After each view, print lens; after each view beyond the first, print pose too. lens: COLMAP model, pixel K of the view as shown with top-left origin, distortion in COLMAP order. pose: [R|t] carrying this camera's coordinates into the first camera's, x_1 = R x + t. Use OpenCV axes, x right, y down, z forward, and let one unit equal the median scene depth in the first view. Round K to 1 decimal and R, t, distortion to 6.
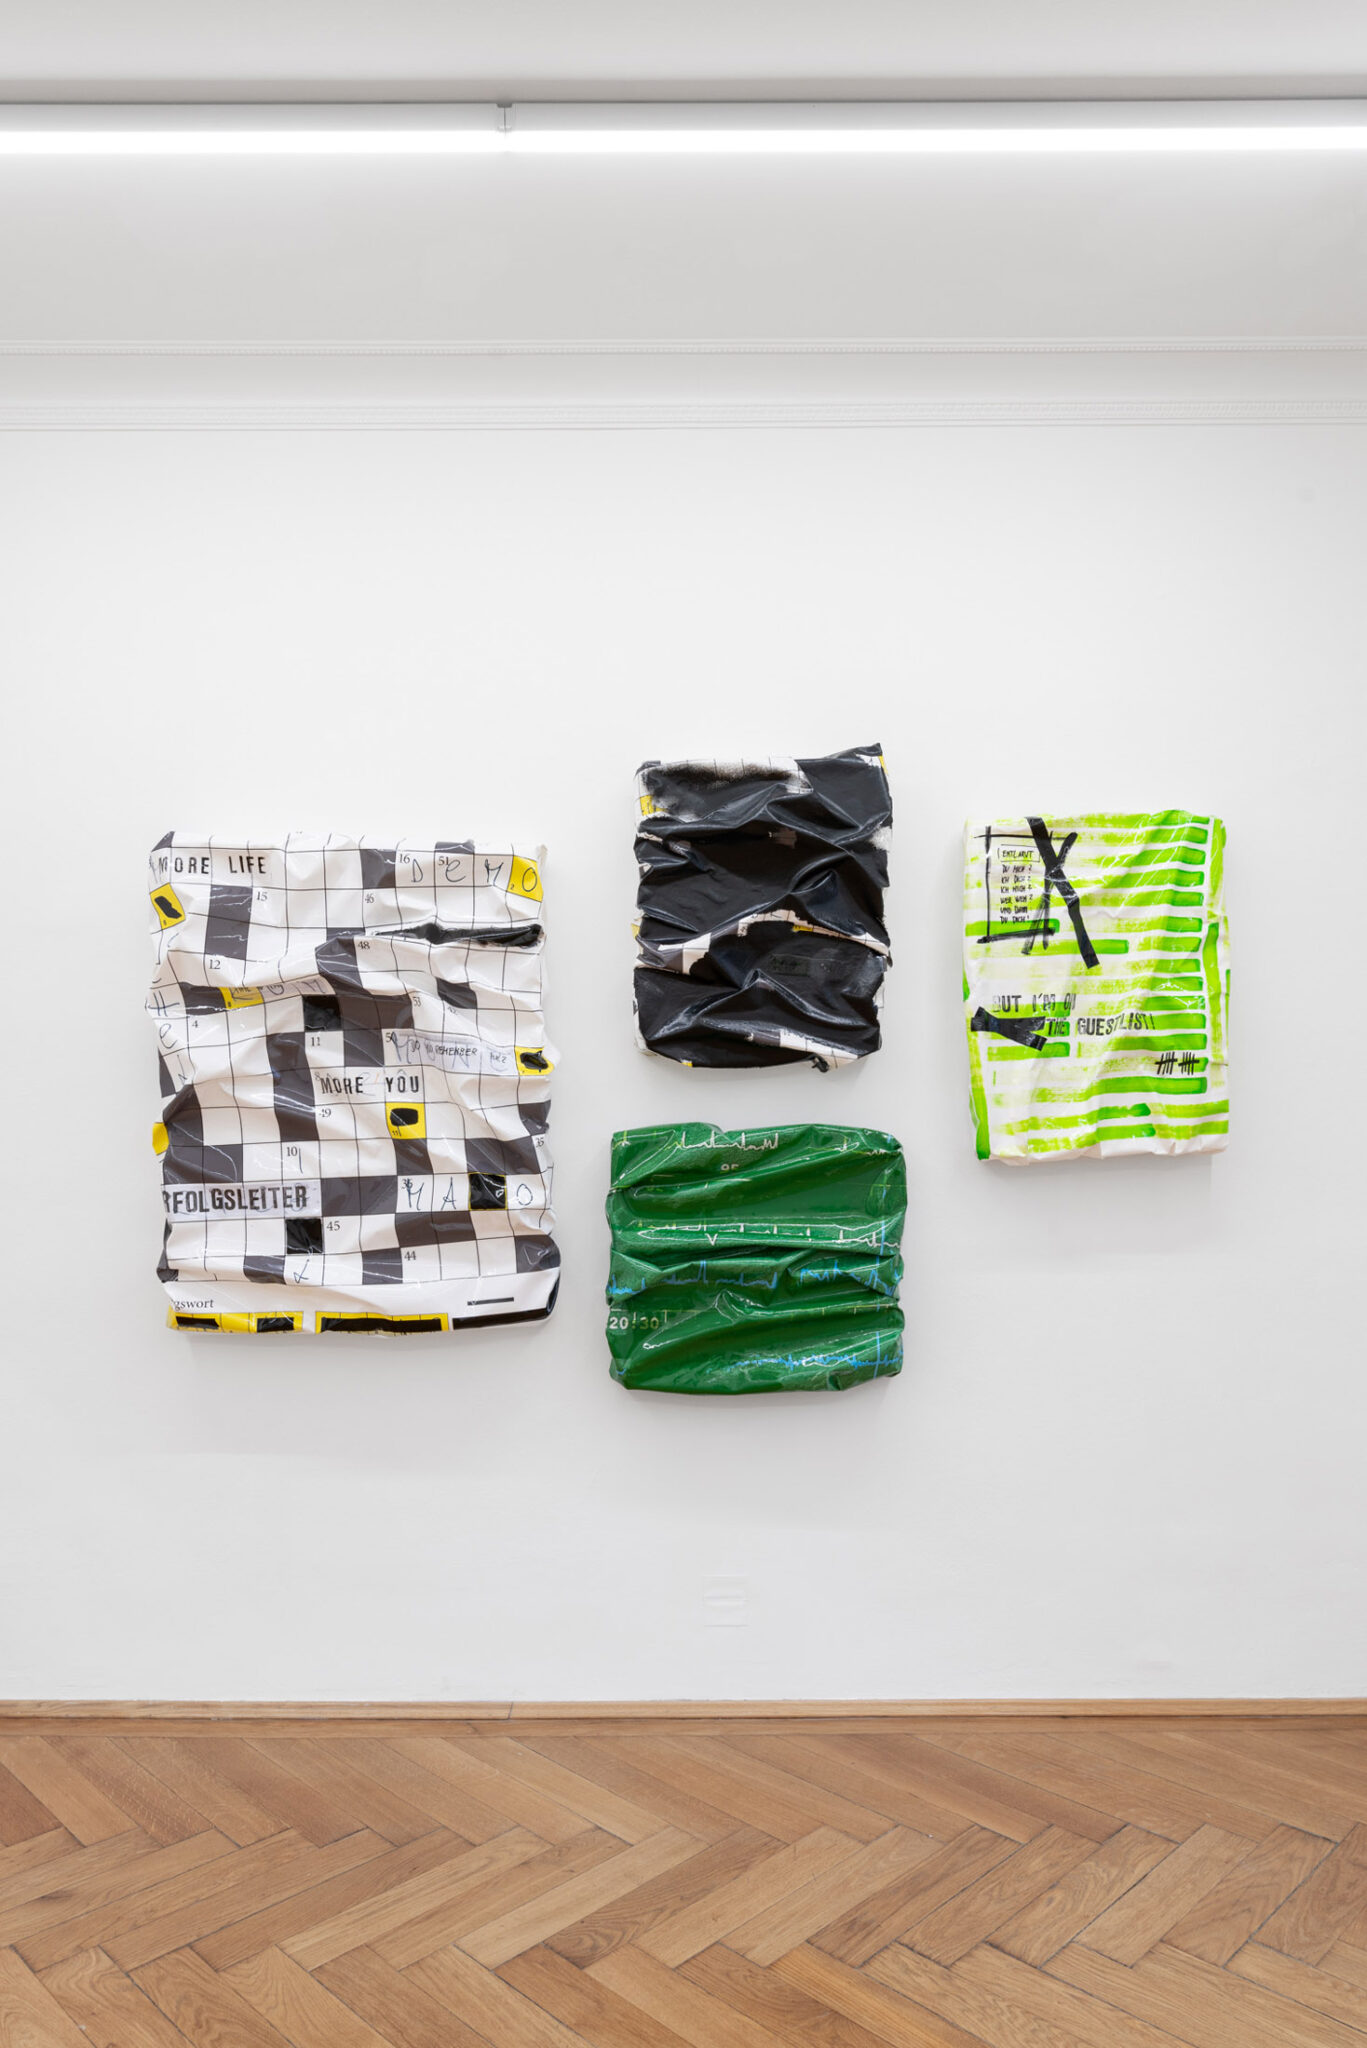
lens RADIAL K [[1374.8, 0, 838.2], [0, 1374.8, 1143.1], [0, 0, 1]] dist [0.003393, -0.000536]
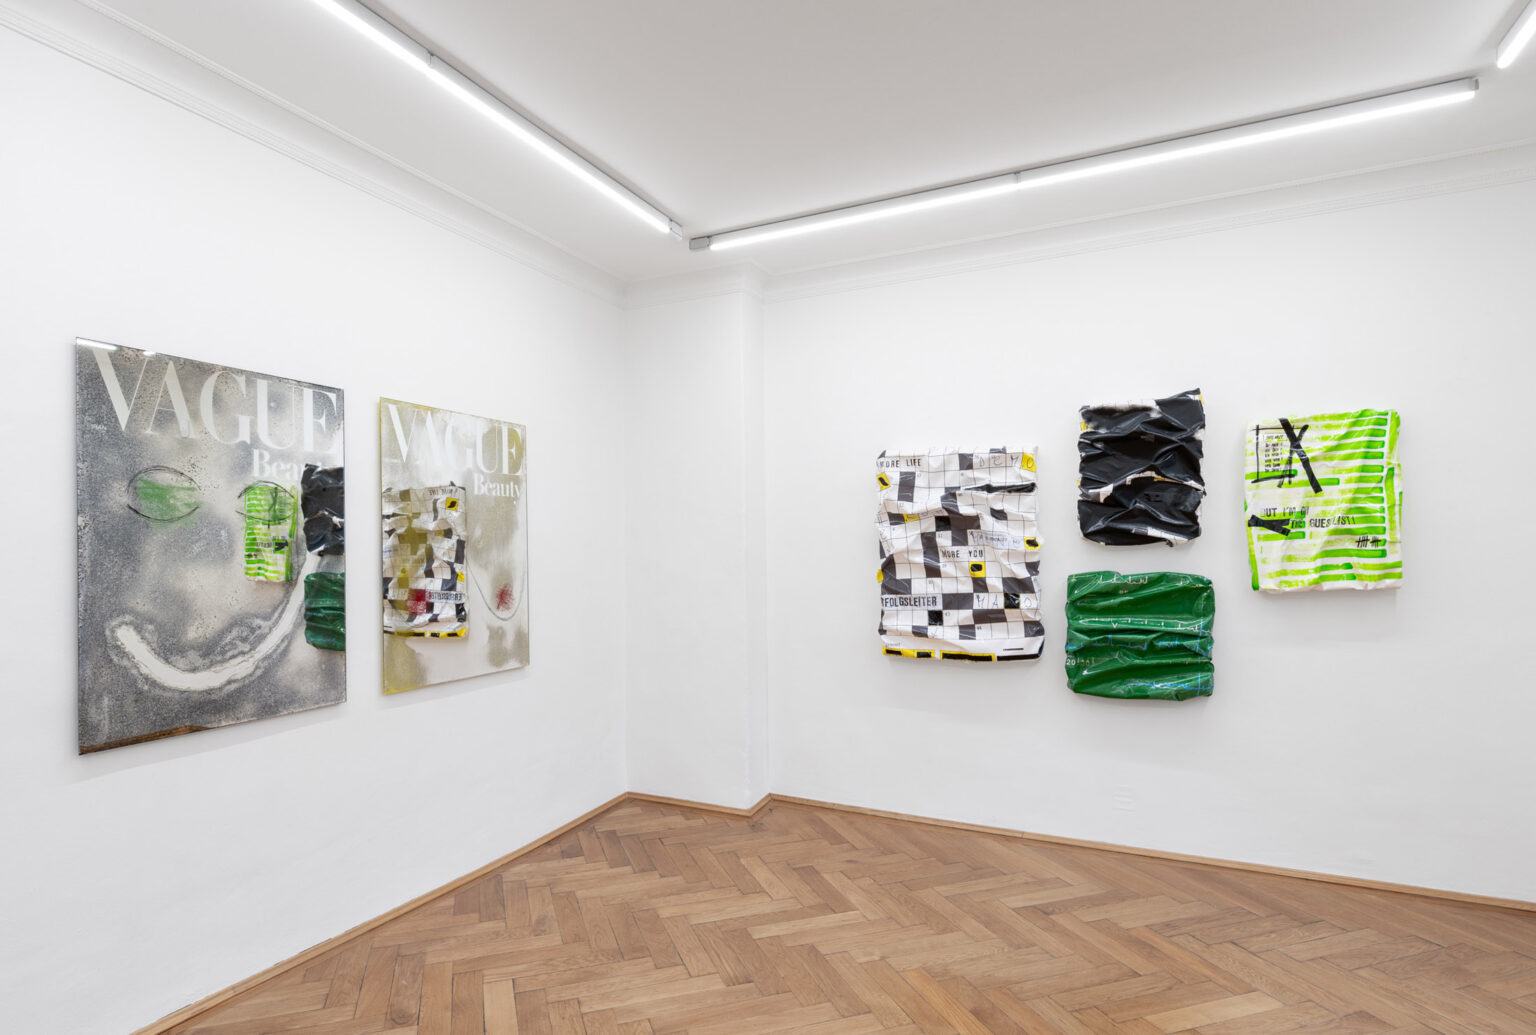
lens RADIAL K [[915.7, 0, 833.2], [0, 915.7, 532.3], [0, 0, 1]] dist [0.019482, -0.004527]
pose [[0.898946, -0.011192, -0.437916, 0.143474], [-0.007913, 0.999096, -0.041777, -0.012282], [0.437988, 0.041020, 0.898045, -0.492136]]
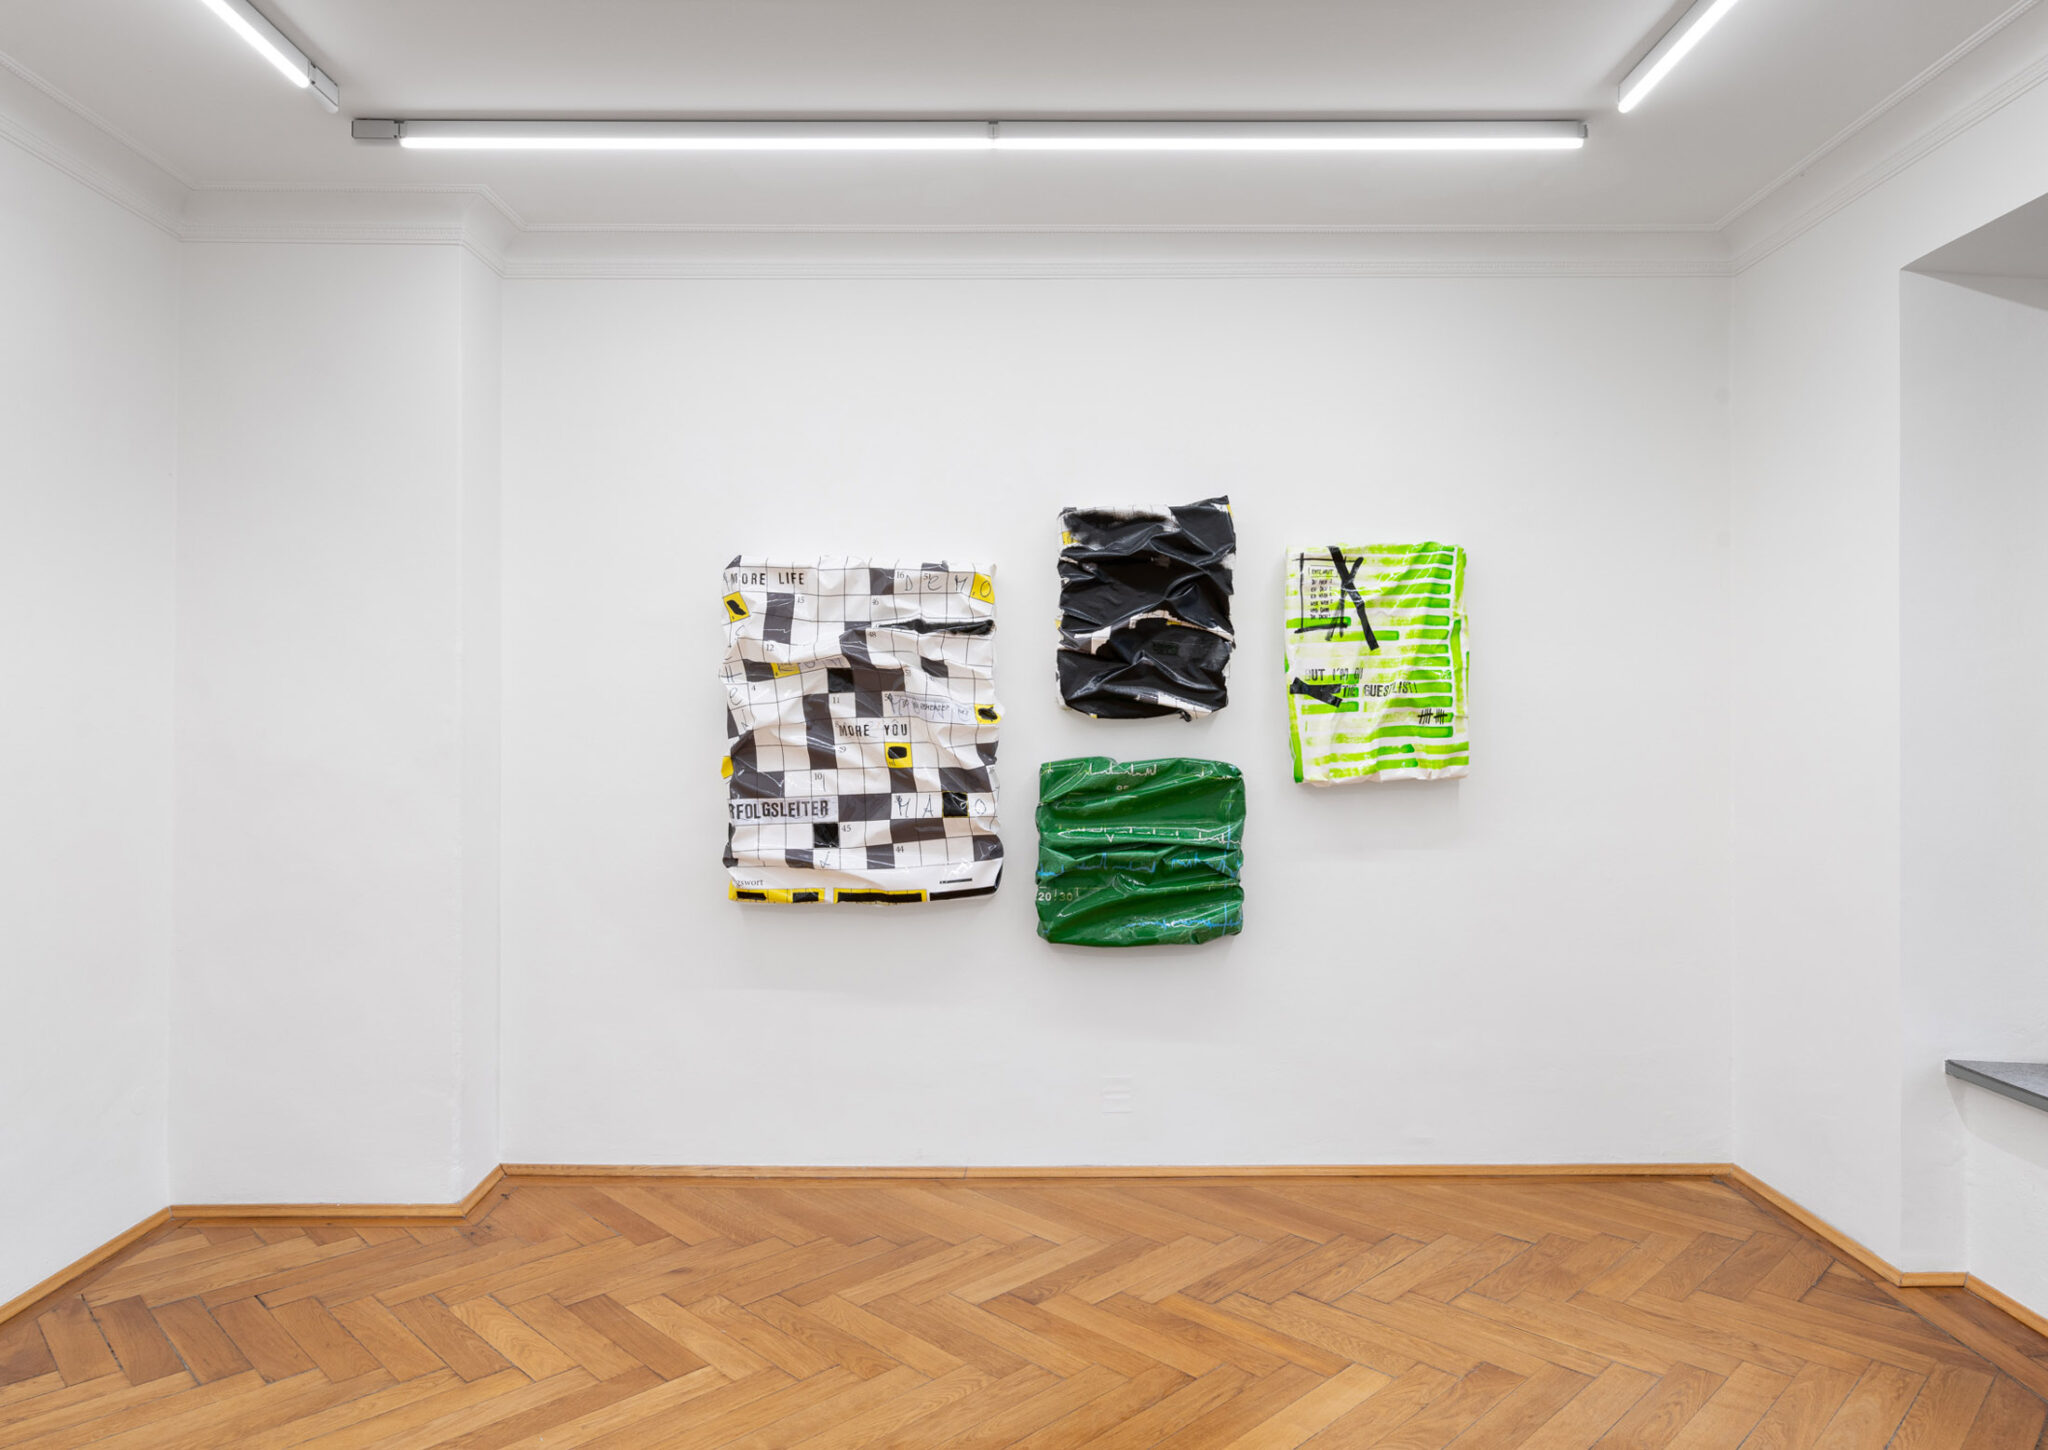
lens RADIAL K [[1272.9, 0, 1220.4], [0, 1272.9, 701.5], [0, 0, 1]] dist [0.010977, -0.000449]
pose [[0.999684, 0.003055, 0.024938, -0.010312], [-0.001767, 0.998672, -0.051481, -0.004397], [-0.025063, 0.051420, 0.998363, -0.343391]]
